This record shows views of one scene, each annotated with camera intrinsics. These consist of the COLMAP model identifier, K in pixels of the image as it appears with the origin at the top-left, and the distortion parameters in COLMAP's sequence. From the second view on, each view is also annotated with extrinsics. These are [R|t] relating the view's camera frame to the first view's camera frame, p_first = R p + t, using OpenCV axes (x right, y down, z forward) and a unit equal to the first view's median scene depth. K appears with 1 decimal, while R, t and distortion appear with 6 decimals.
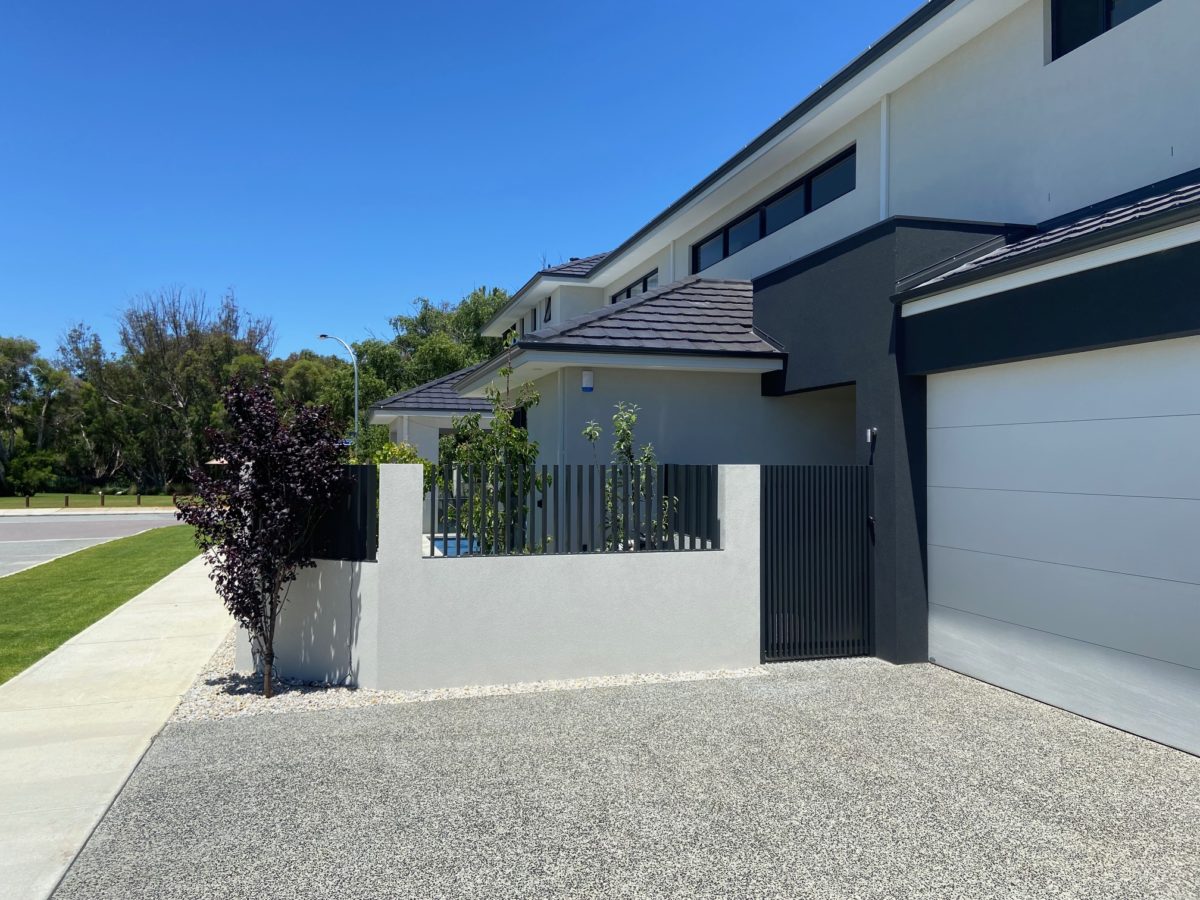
lens RADIAL K [[896.0, 0, 600.0], [0, 896.0, 450.0], [0, 0, 1]] dist [0.118891, -0.148489]
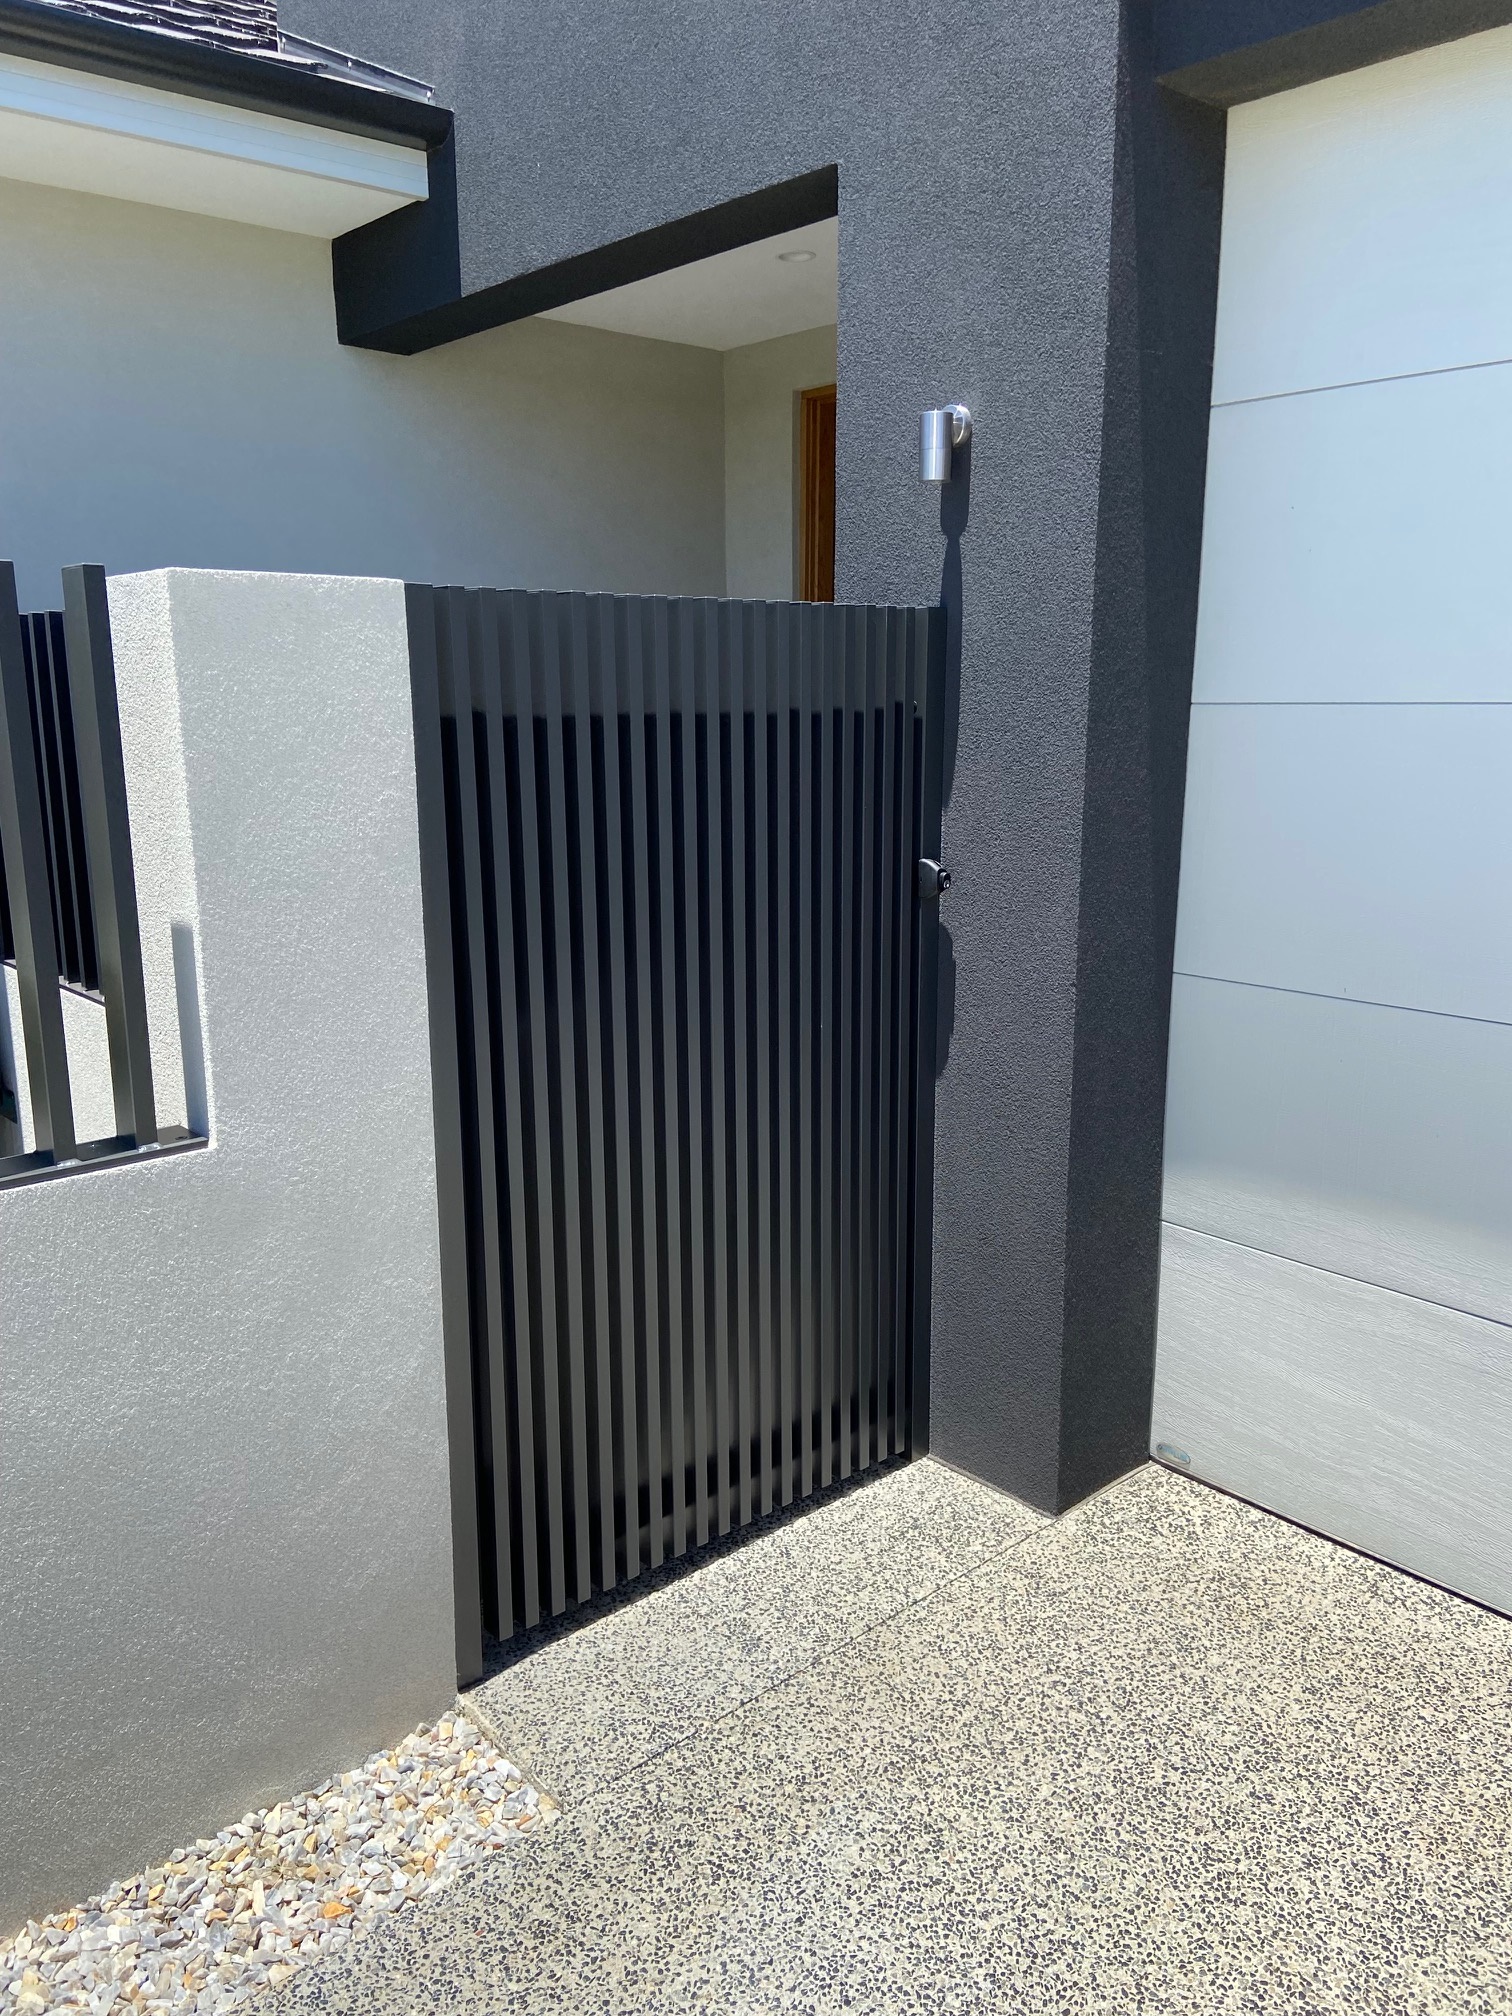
lens RADIAL K [[1505.2, 0, 759.5], [0, 1505.2, 1025.8], [0, 0, 1]] dist [0.118891, -0.148489]
pose [[0.902404, -0.104493, 0.418030, 0.115478], [0.003509, 0.971901, 0.235366, 0.029101], [-0.430877, -0.210928, 0.877413, 0.719336]]
